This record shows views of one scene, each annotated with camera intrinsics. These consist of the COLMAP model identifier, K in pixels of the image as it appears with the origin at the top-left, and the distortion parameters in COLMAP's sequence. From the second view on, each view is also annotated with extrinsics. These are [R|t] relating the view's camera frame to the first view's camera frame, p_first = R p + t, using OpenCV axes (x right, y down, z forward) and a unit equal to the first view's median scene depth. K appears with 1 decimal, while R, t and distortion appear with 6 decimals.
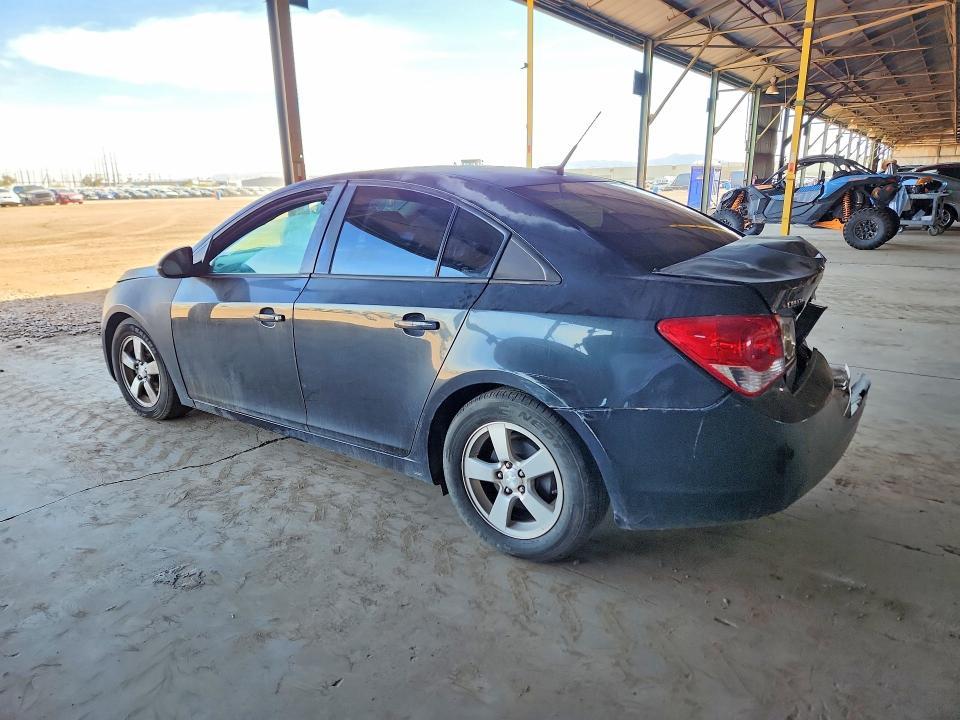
lens RADIAL K [[622.2, 0, 474.3], [0, 622.2, 361.7], [0, 0, 1]] dist [0.000386, 0.000538]
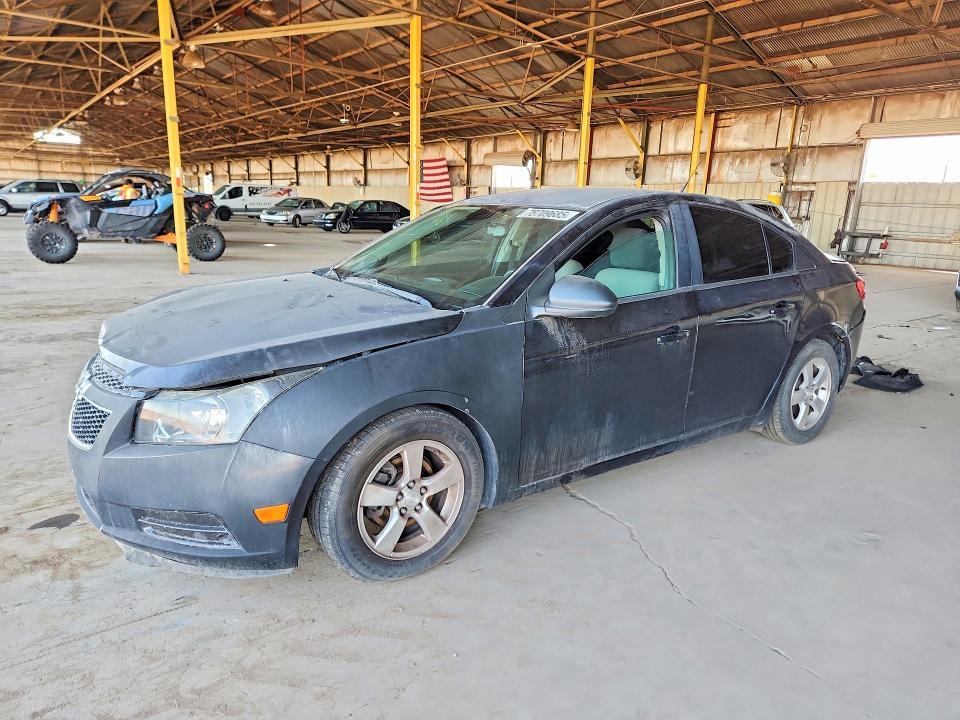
lens RADIAL K [[622.2, 0, 474.3], [0, 622.2, 361.7], [0, 0, 1]] dist [0.000386, 0.000538]
pose [[0.315672, -0.195827, 0.928441, -0.755148], [0.213897, 0.967973, 0.131439, -0.126092], [-0.924446, 0.157099, 0.347448, 0.525108]]
